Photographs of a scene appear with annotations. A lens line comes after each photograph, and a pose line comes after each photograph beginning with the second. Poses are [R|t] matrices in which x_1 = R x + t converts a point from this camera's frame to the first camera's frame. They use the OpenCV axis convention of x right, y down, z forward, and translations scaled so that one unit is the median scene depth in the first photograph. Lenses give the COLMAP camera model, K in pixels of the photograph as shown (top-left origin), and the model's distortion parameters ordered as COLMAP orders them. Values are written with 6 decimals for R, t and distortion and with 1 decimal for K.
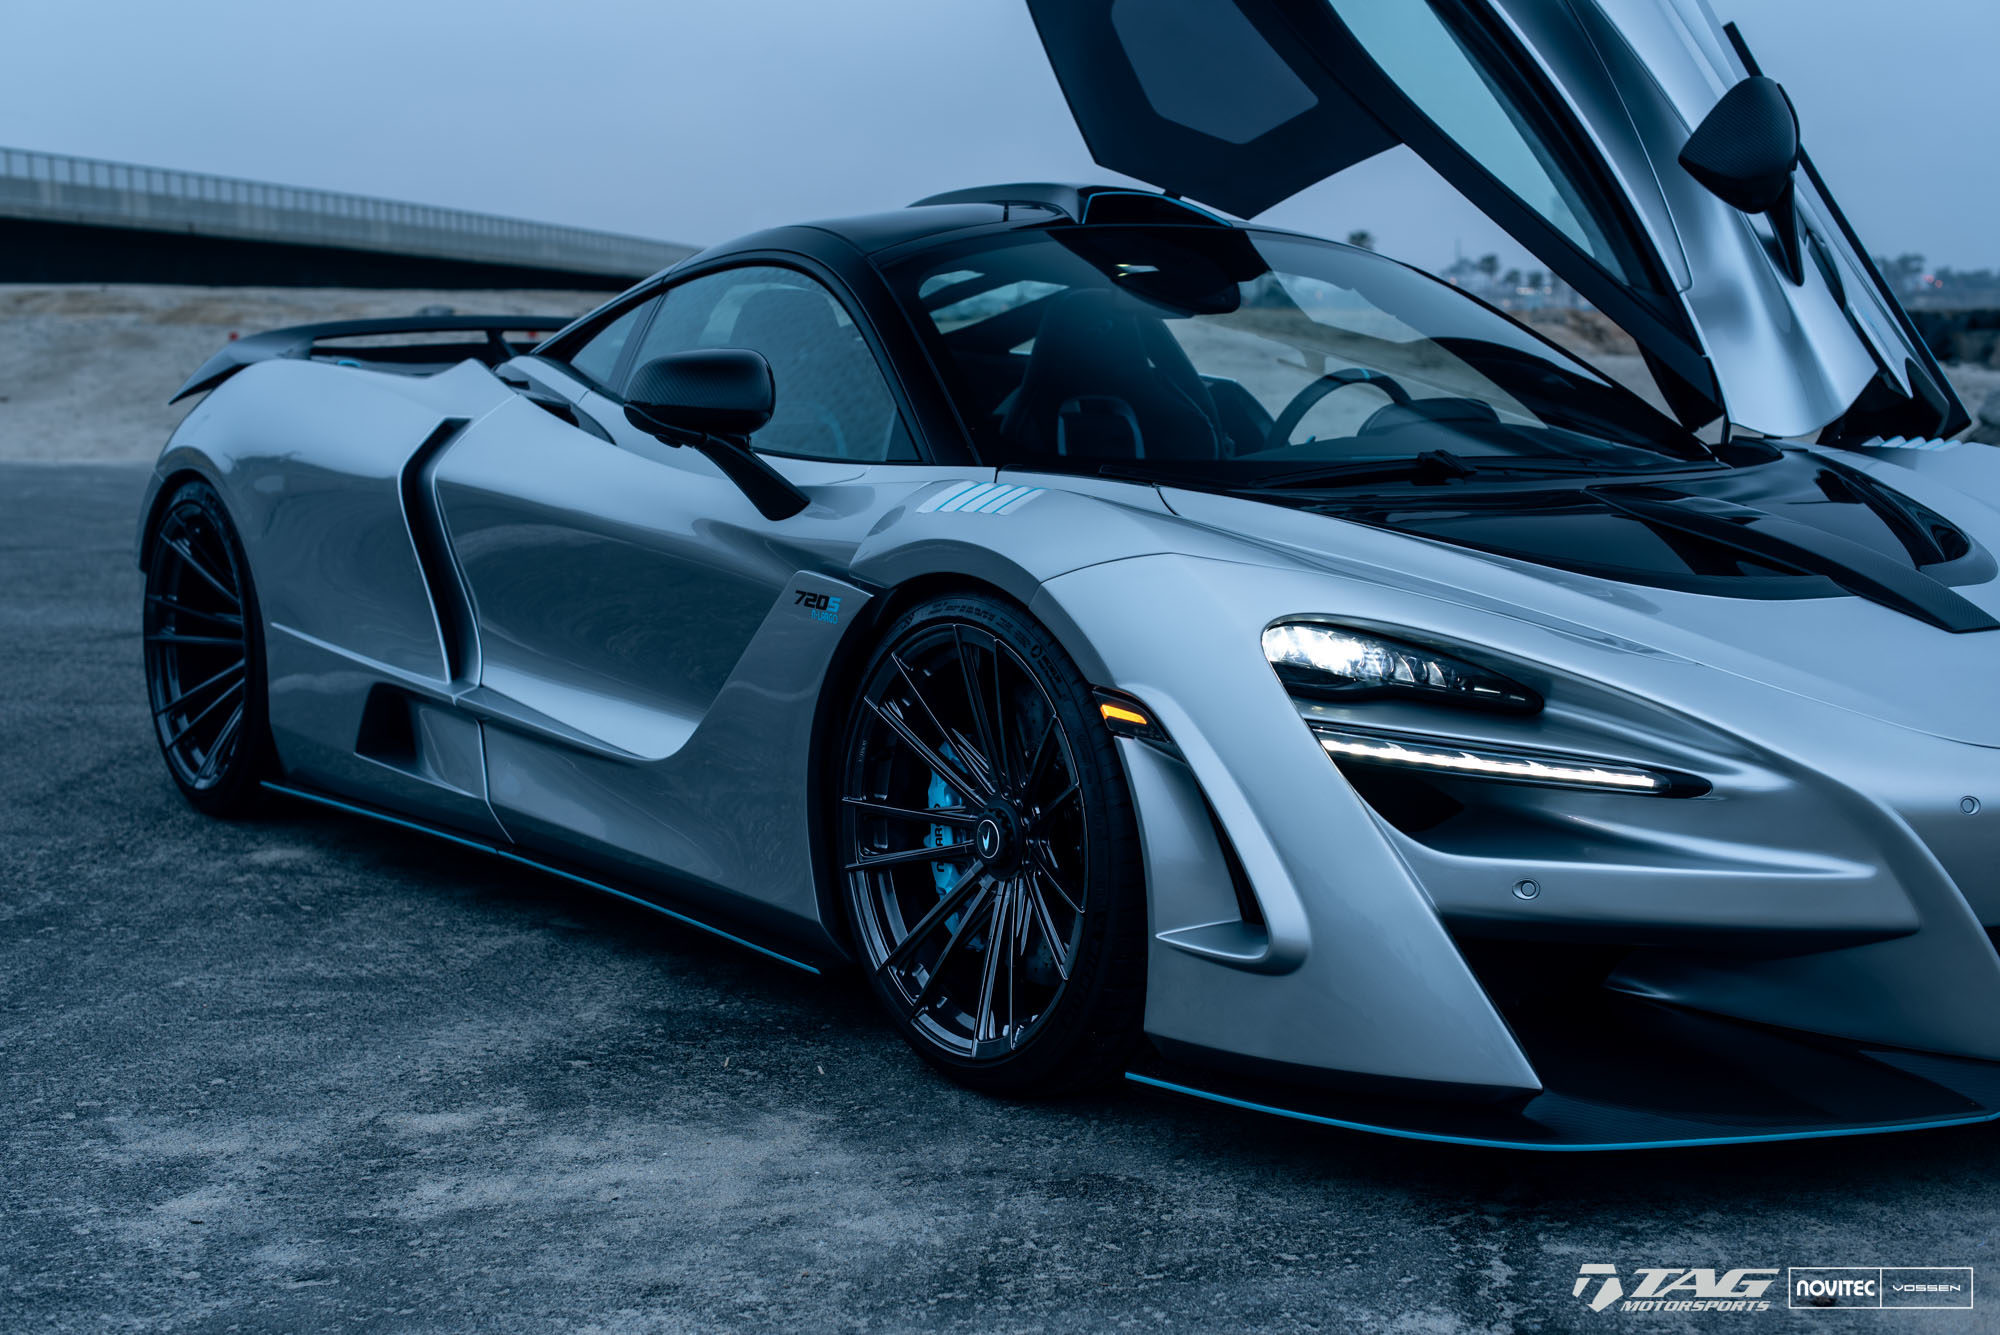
lens RADIAL K [[2910.7, 0, 1000.0], [0, 2910.7, 667.5], [0, 0, 1]] dist [0.002469, 0.054570]
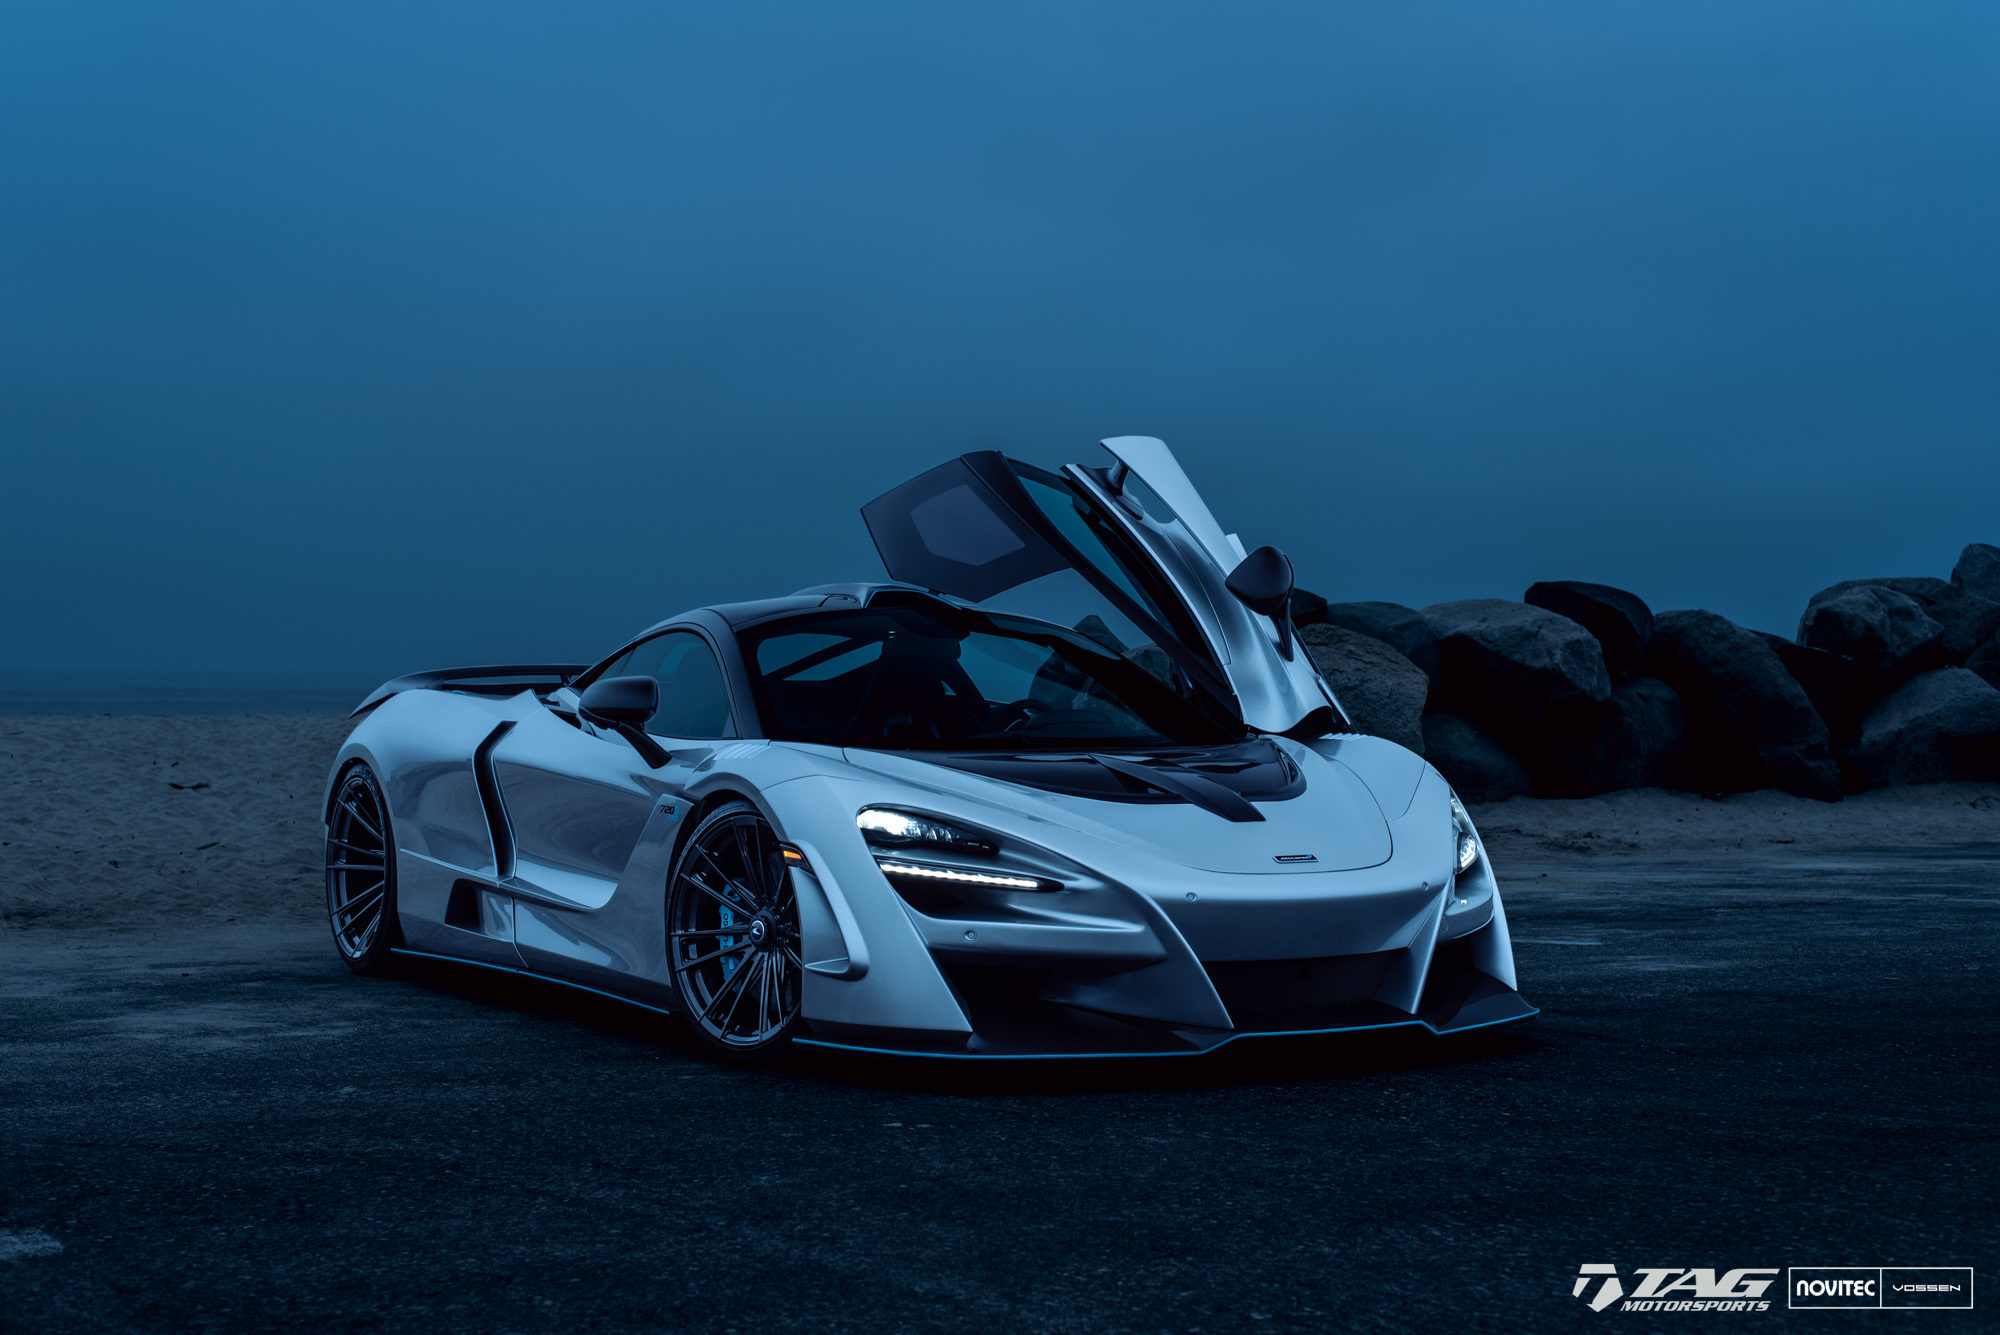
lens RADIAL K [[2910.7, 0, 1000.0], [0, 2910.7, 667.5], [0, 0, 1]] dist [0.002469, 0.054570]
pose [[0.997520, 0.002115, -0.070348, 0.292311], [-0.010814, 0.992284, -0.123512, 0.120201], [0.069544, 0.123966, 0.989846, -0.885128]]
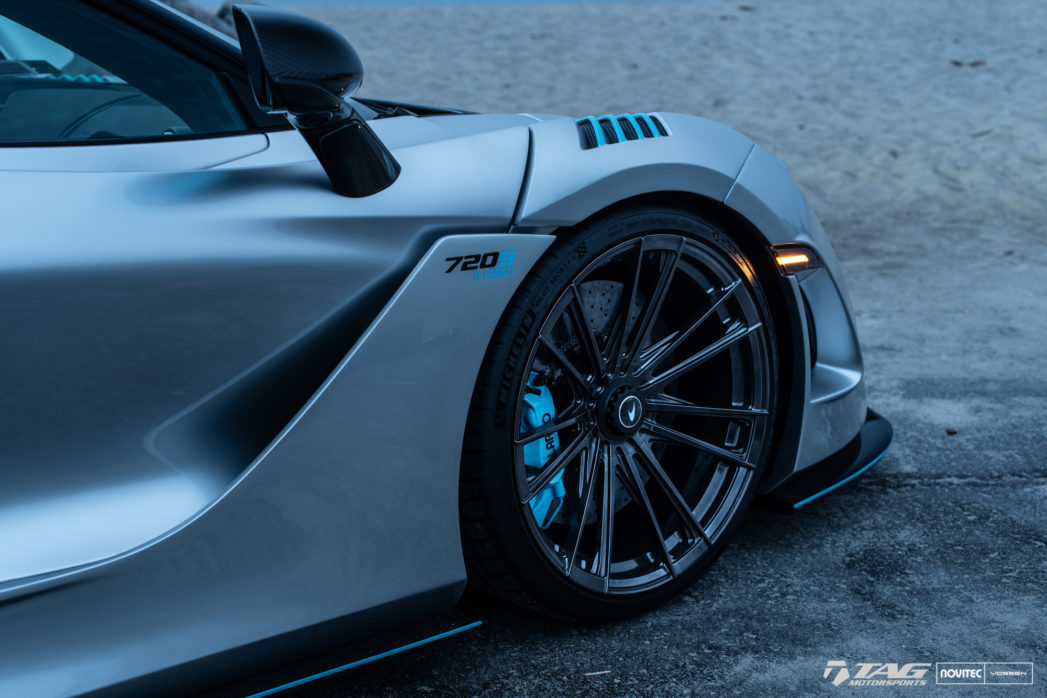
lens RADIAL K [[1523.7, 0, 523.5], [0, 1523.7, 349.0], [0, 0, 1]] dist [0.002469, 0.054570]
pose [[0.814836, 0.124413, -0.566184, -0.265150], [-0.051364, 0.988352, 0.143258, -0.072133], [0.577412, -0.087650, 0.811735, 0.653524]]
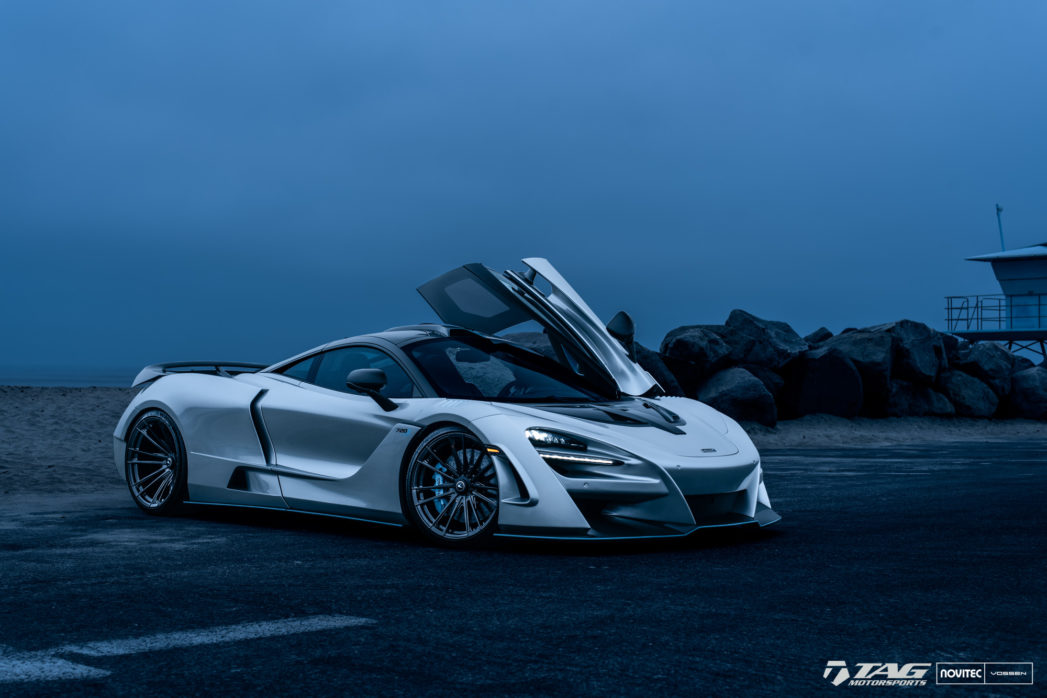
lens RADIAL K [[1523.7, 0, 523.5], [0, 1523.7, 349.0], [0, 0, 1]] dist [0.002469, 0.054570]
pose [[0.980041, 0.011780, 0.198446, -0.332280], [0.015059, 0.990975, -0.133197, 0.153825], [-0.198224, 0.133527, 0.971019, -1.127850]]
